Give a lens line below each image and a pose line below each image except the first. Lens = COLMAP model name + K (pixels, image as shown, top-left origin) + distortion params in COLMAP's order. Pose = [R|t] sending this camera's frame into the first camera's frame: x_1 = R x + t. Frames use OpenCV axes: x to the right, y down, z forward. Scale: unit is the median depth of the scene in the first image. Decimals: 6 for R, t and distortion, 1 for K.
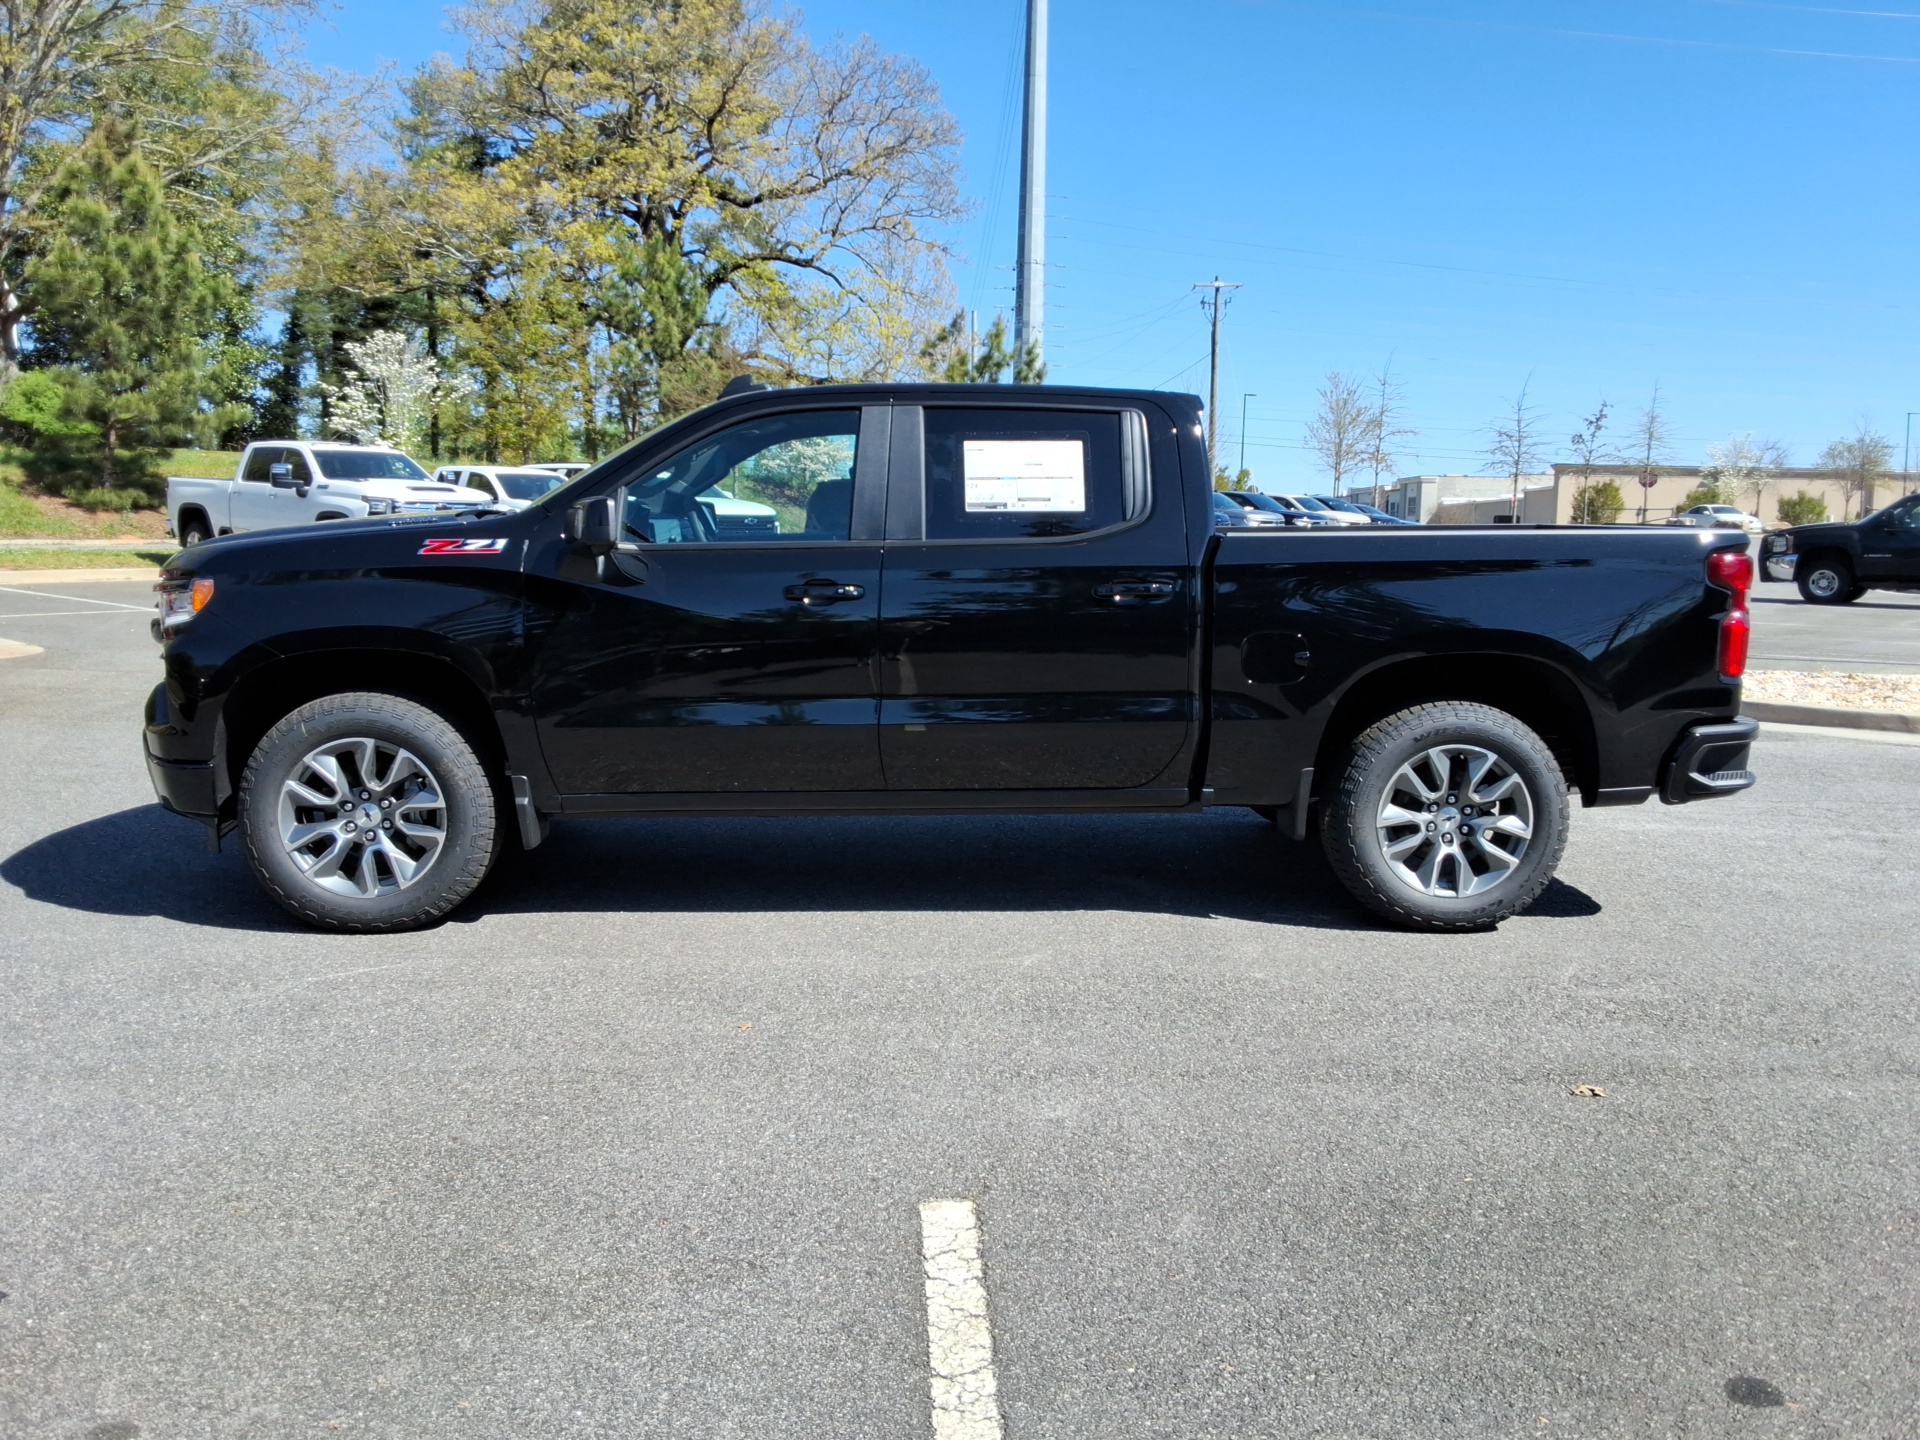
lens RADIAL K [[1524.3, 0, 971.2], [0, 1524.3, 717.3], [0, 0, 1]] dist [0.104519, -0.153635]
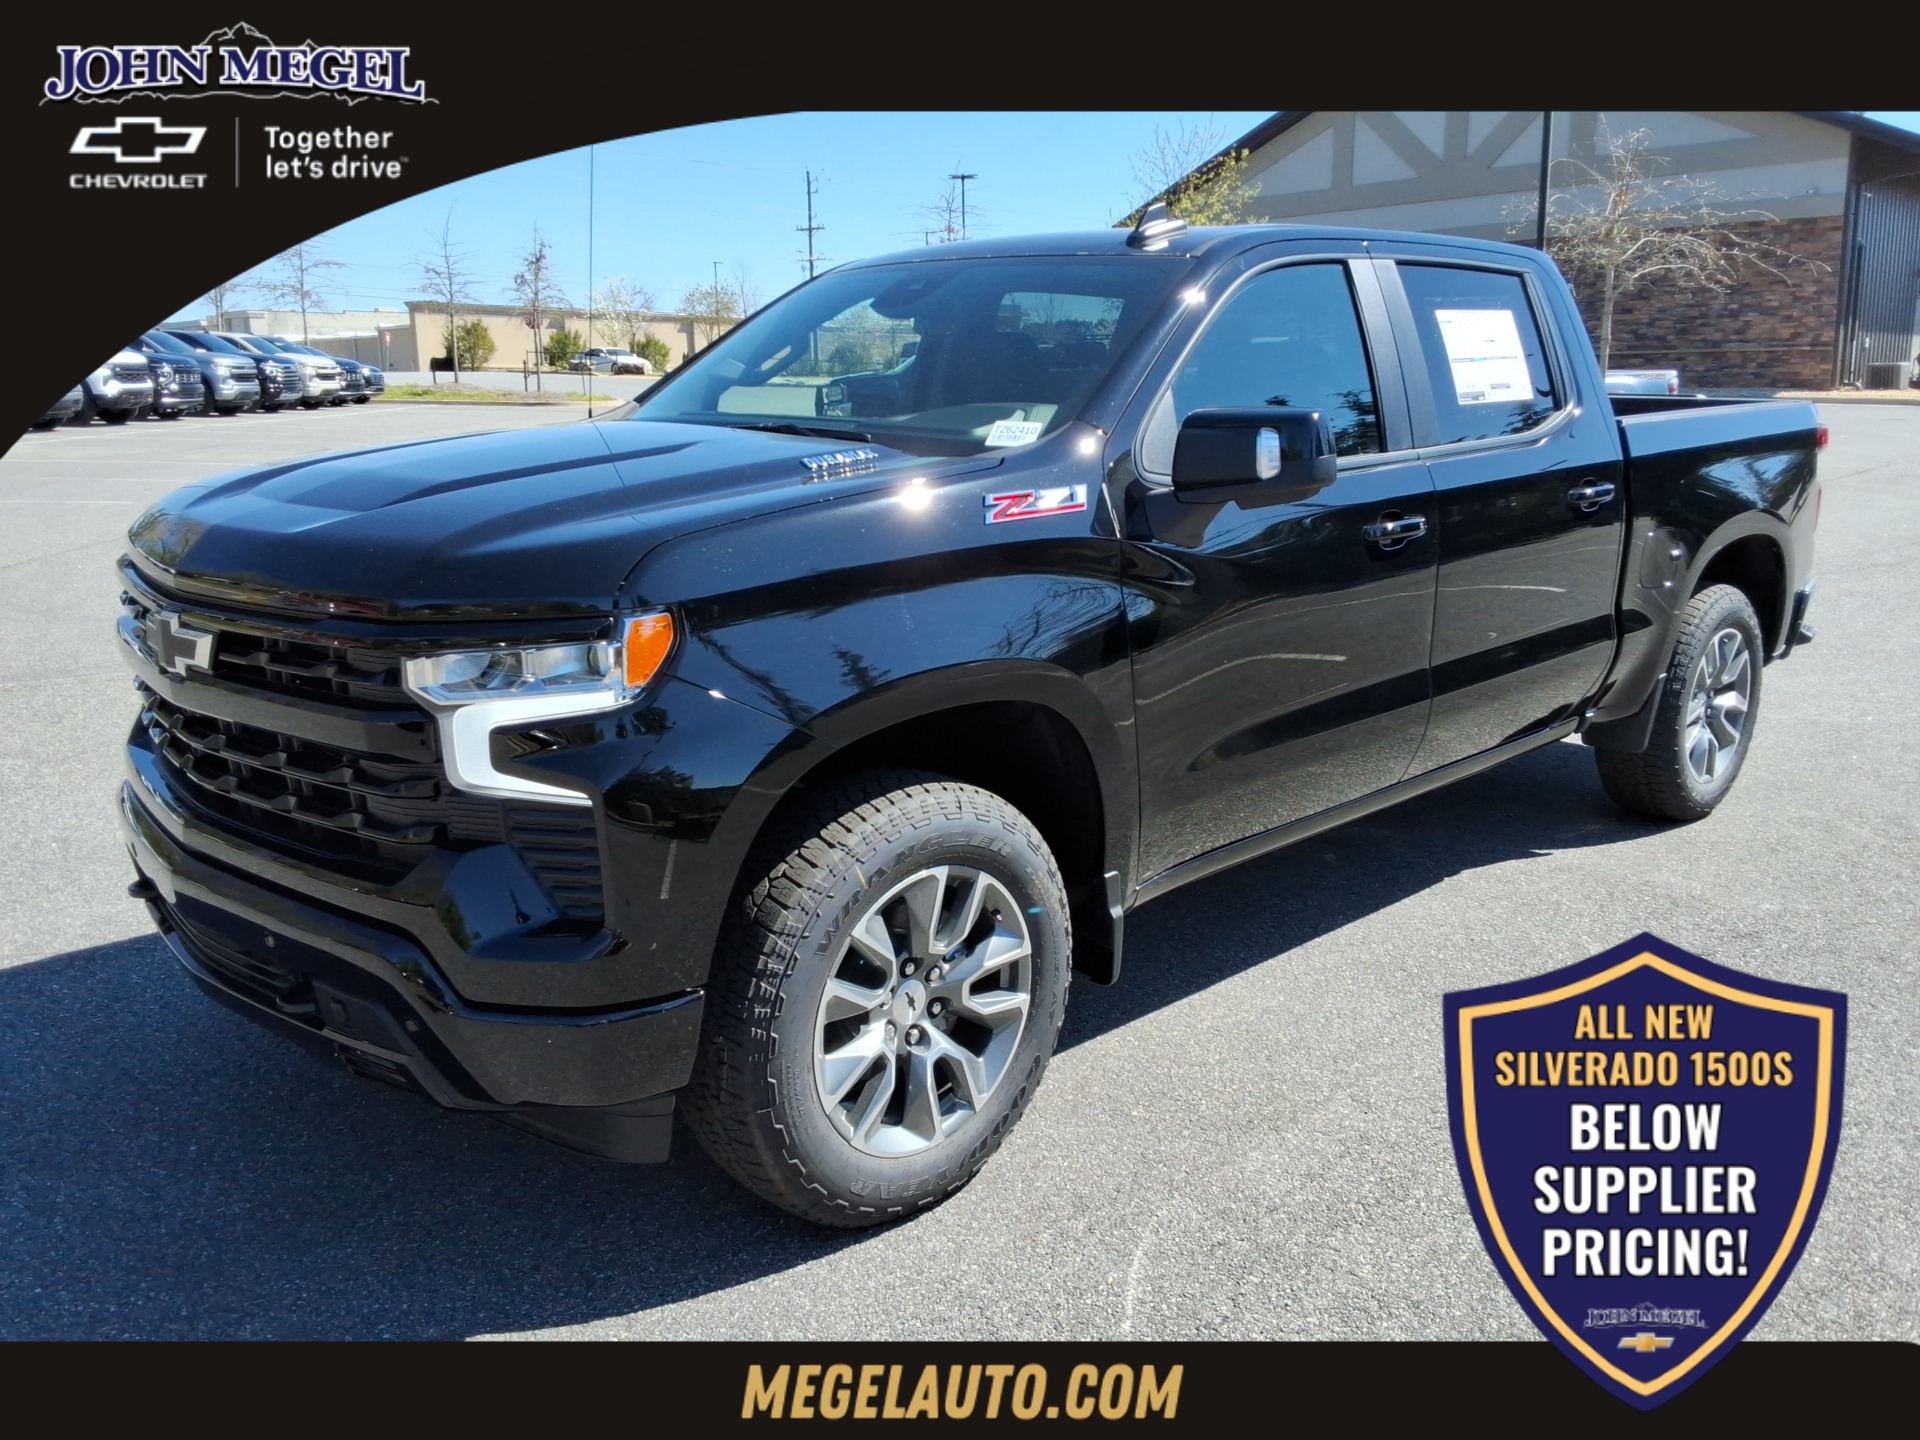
lens RADIAL K [[1524.3, 0, 971.2], [0, 1524.3, 717.3], [0, 0, 1]] dist [0.104519, -0.153635]
pose [[0.746539, -0.160314, 0.645739, -0.712551], [0.094410, 0.986241, 0.135701, -0.109412], [-0.658610, -0.040342, 0.751402, 0.578613]]
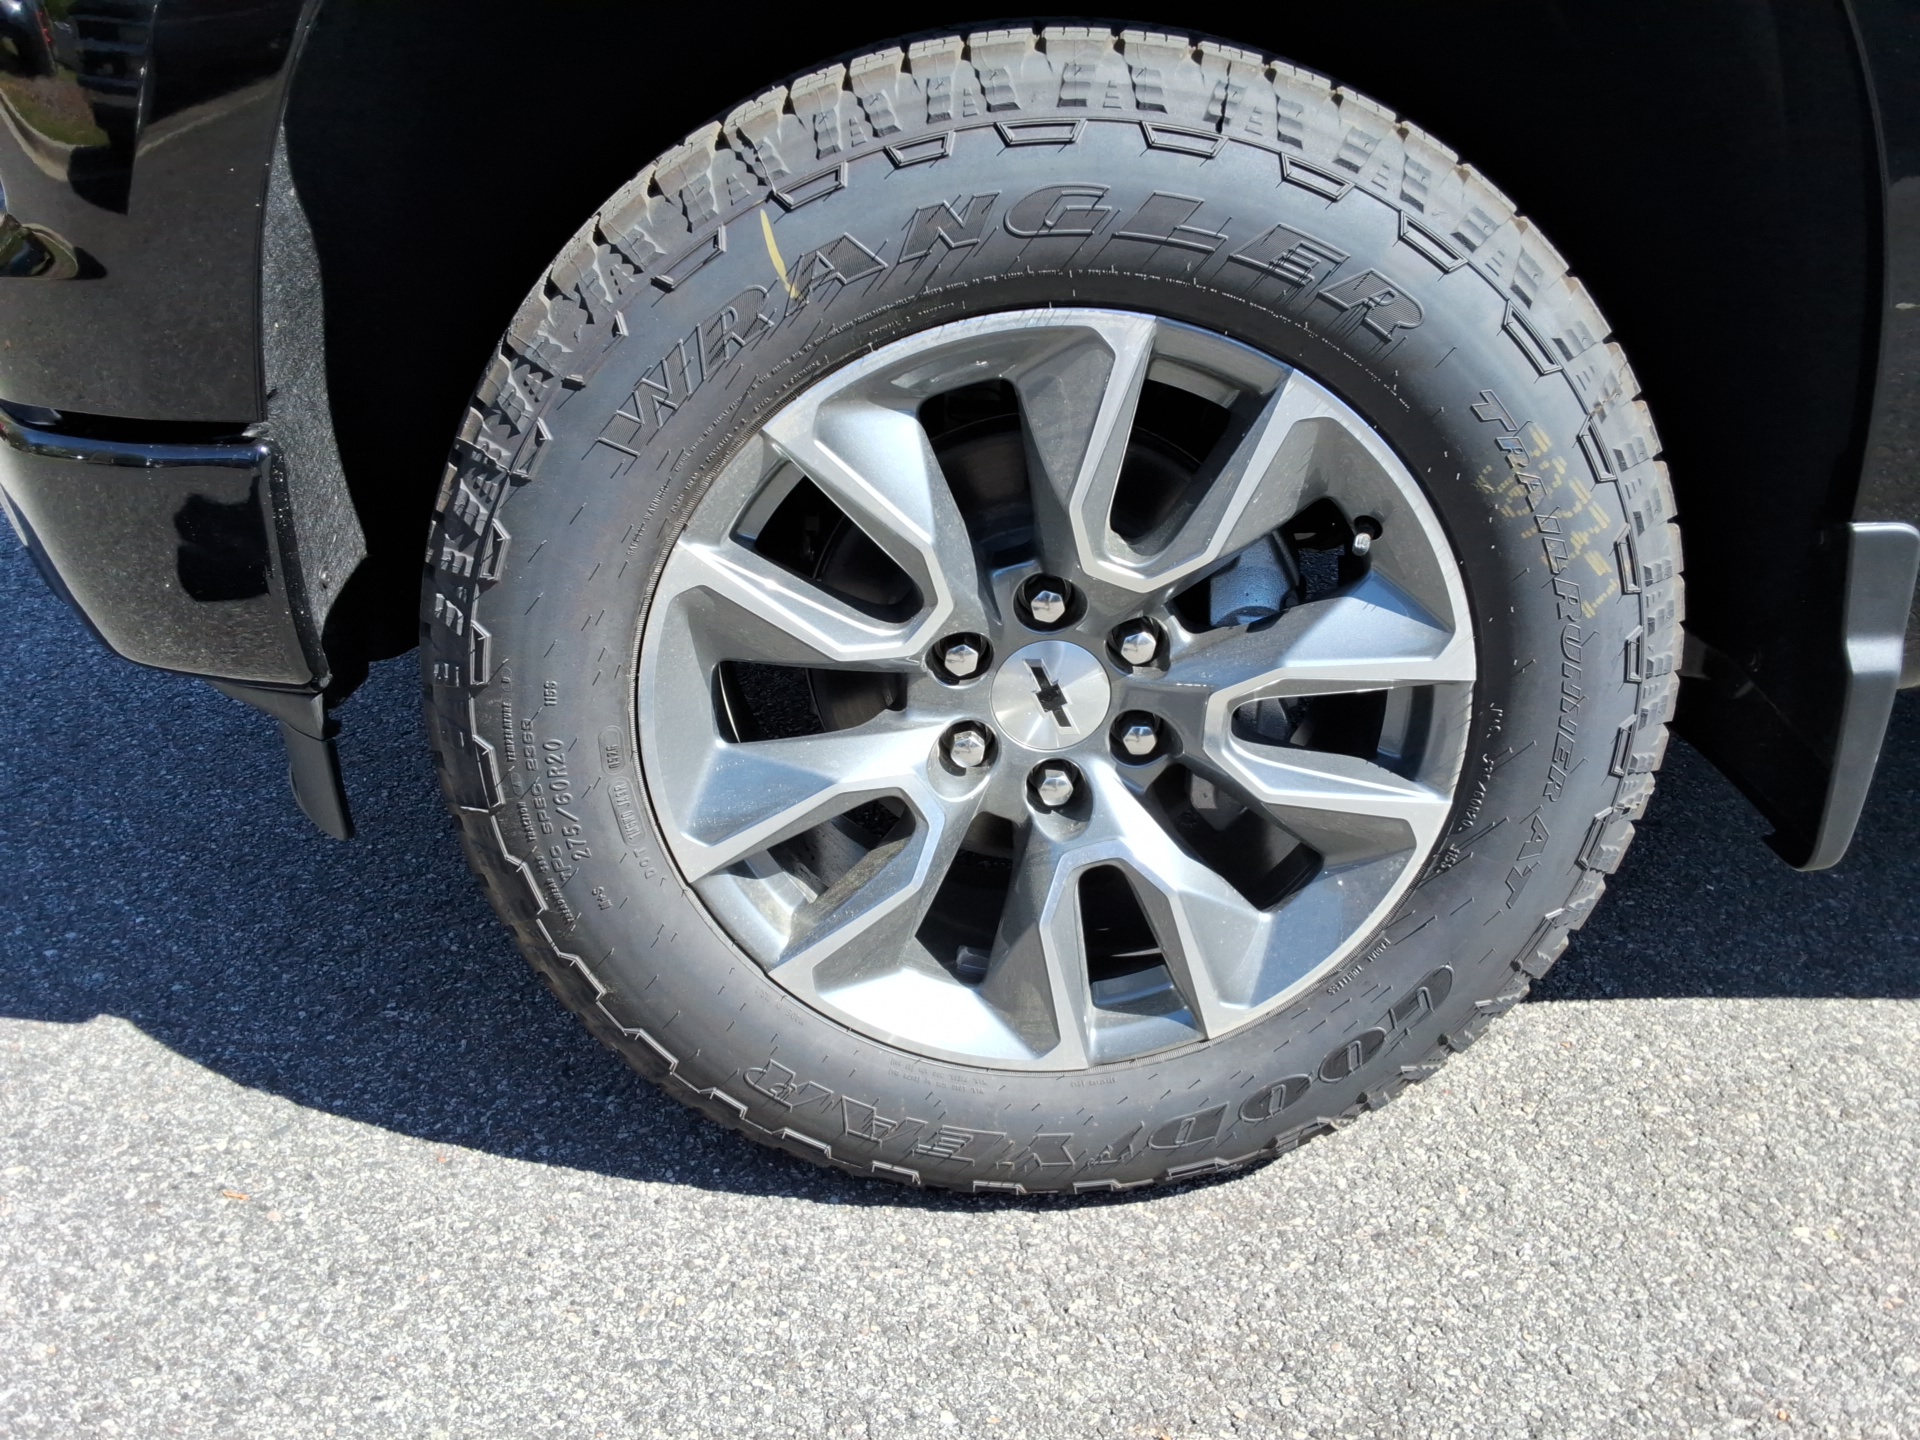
lens RADIAL K [[1555.0, 0, 984.3], [0, 1555.0, 718.8], [0, 0, 1]] dist [0.088497, -0.131472]
pose [[0.999786, 0.014366, -0.014886, -0.396884], [-0.009298, 0.954832, 0.297002, 0.005200], [0.018480, -0.296800, 0.954761, 0.803310]]
